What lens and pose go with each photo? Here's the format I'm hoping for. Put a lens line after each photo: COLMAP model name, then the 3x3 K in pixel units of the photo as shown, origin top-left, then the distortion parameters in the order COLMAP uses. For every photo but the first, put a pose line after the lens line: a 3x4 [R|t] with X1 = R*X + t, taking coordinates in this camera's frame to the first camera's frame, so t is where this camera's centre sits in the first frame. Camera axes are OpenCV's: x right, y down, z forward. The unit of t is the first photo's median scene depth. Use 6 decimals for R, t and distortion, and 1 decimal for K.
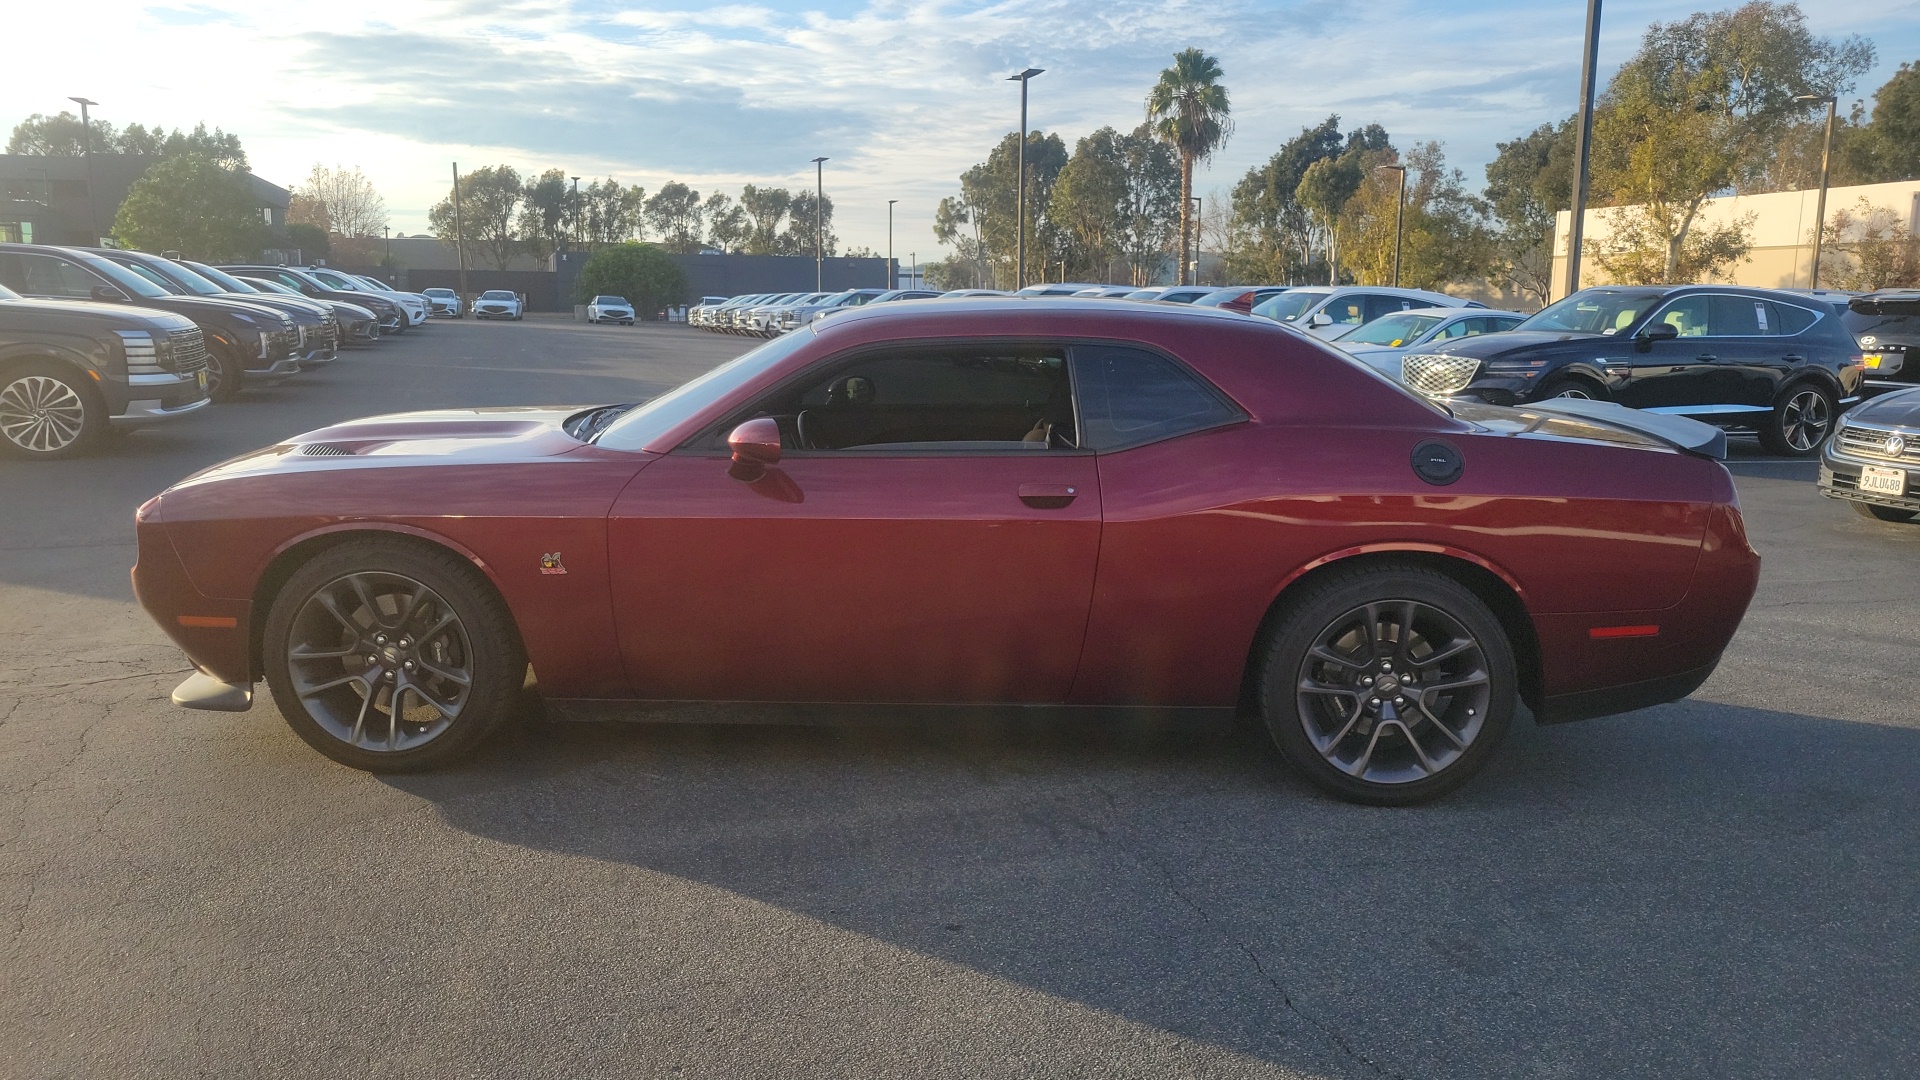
lens RADIAL K [[1453.1, 0, 960.0], [0, 1453.1, 540.0], [0, 0, 1]] dist [0.050014, -0.026082]
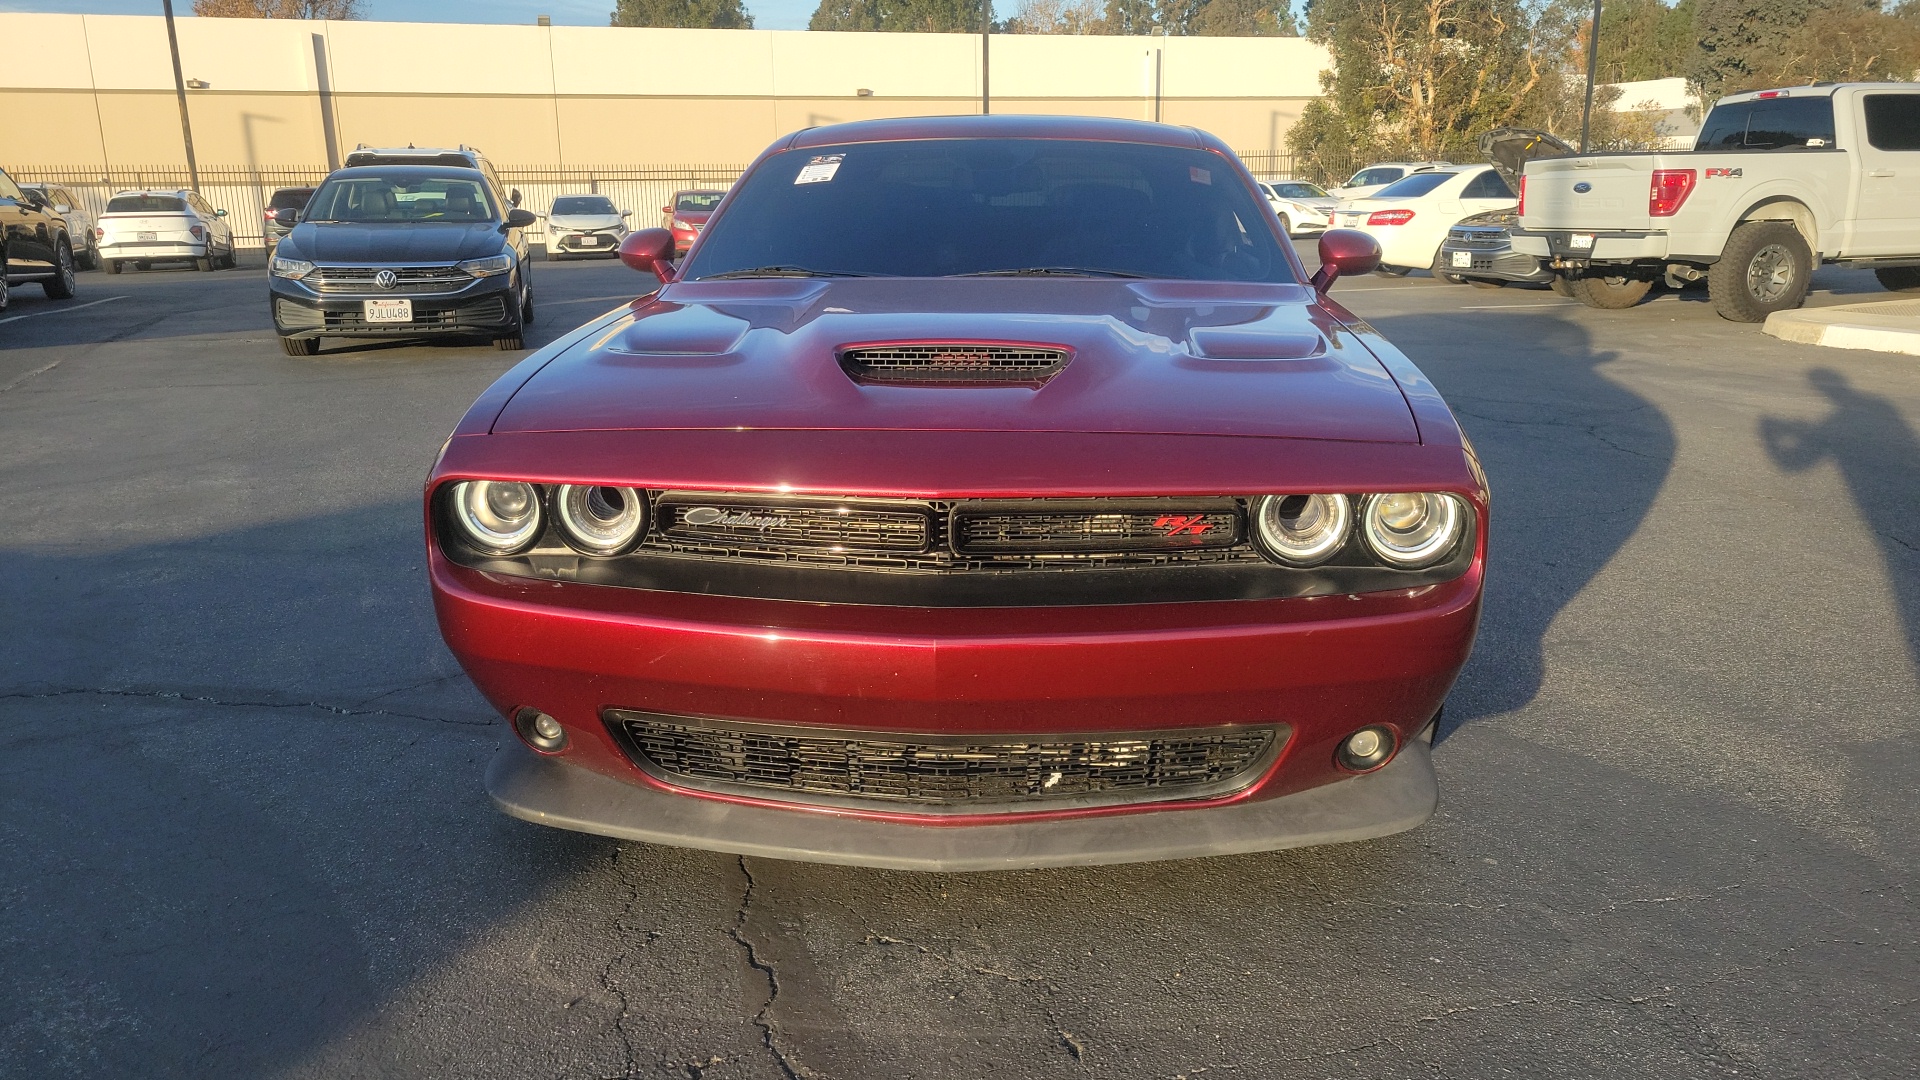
lens RADIAL K [[1484.6, 0, 882.6], [0, 1484.6, 533.4], [0, 0, 1]] dist [0.056400, -0.000622]
pose [[-0.014316, -0.244932, 0.969435, -0.121682], [0.172606, 0.954374, 0.243675, -0.020267], [-0.984887, 0.170819, 0.028614, 0.135049]]
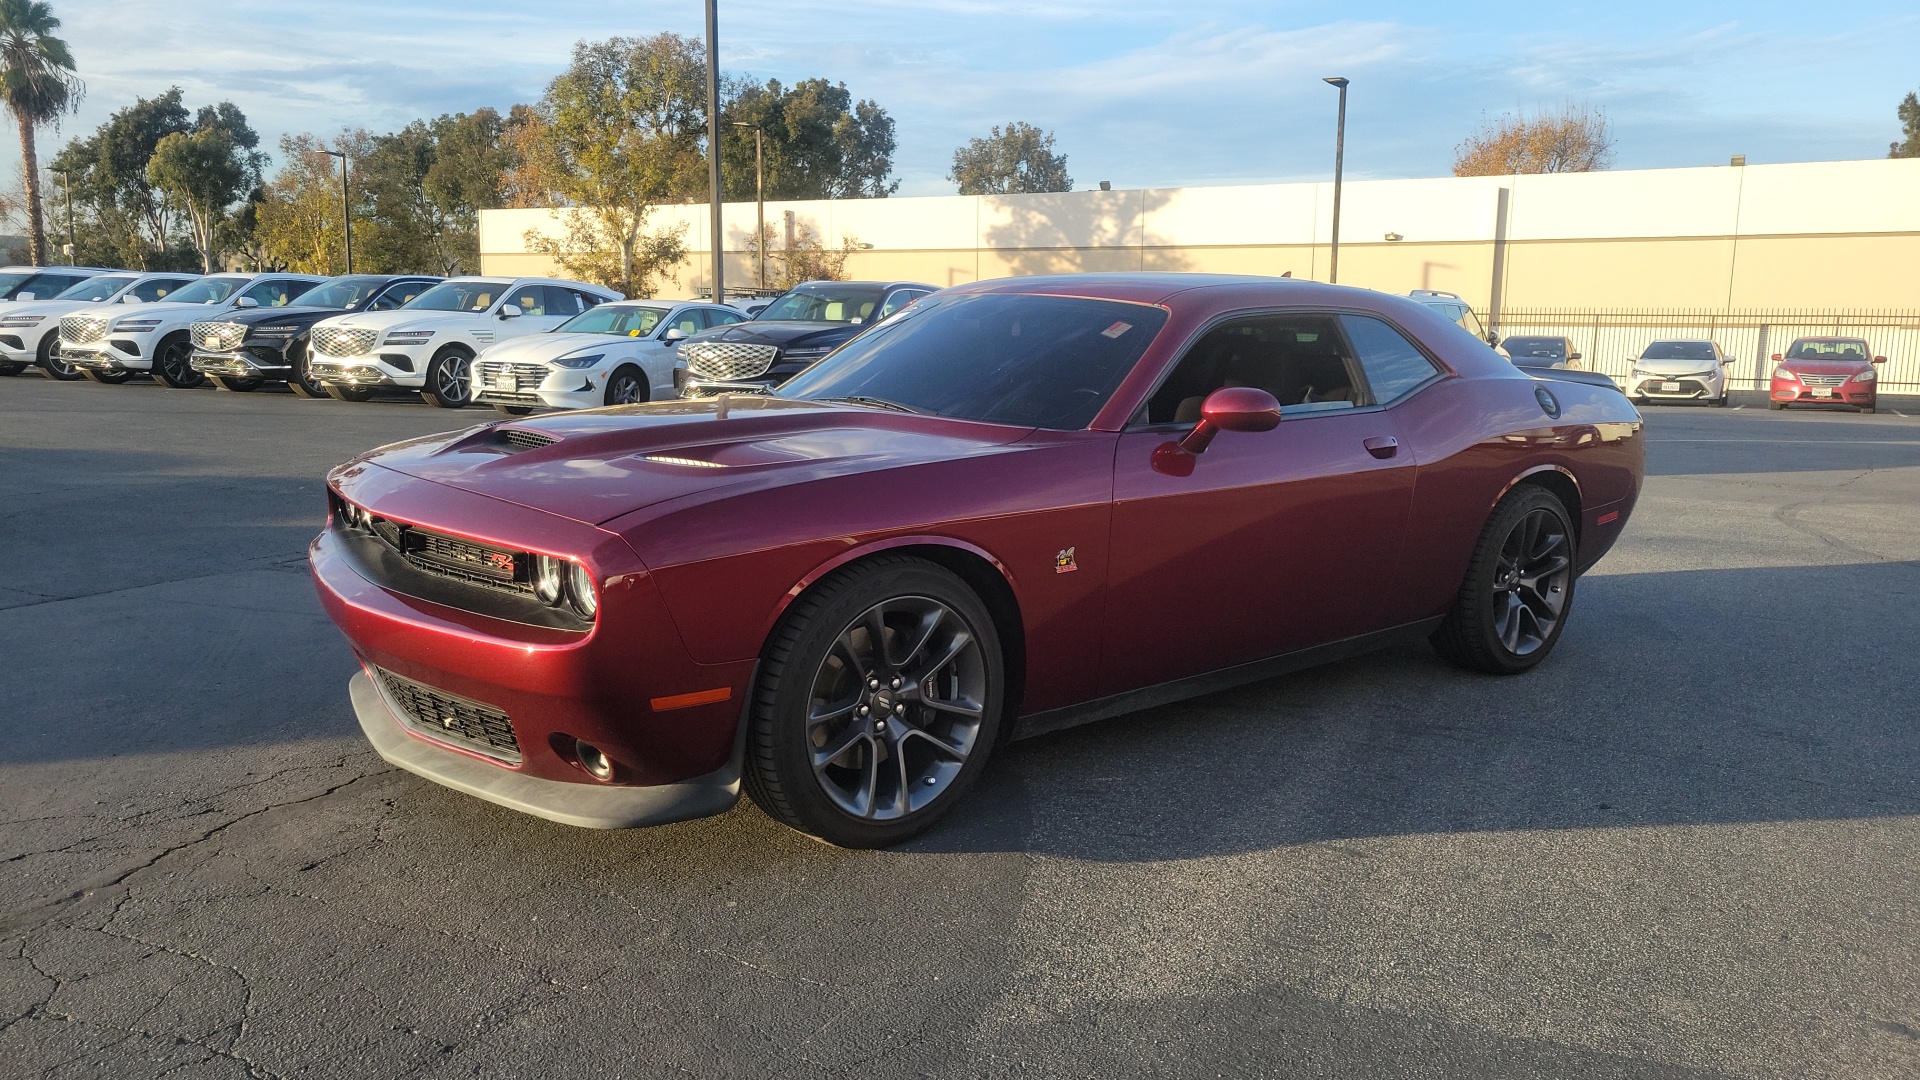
lens RADIAL K [[1453.1, 0, 960.0], [0, 1453.1, 540.0], [0, 0, 1]] dist [0.050014, -0.026082]
pose [[0.725250, -0.107083, 0.680108, -0.098788], [0.105797, 0.993432, 0.043597, -0.004465], [-0.680309, 0.040334, 0.731815, 0.041262]]
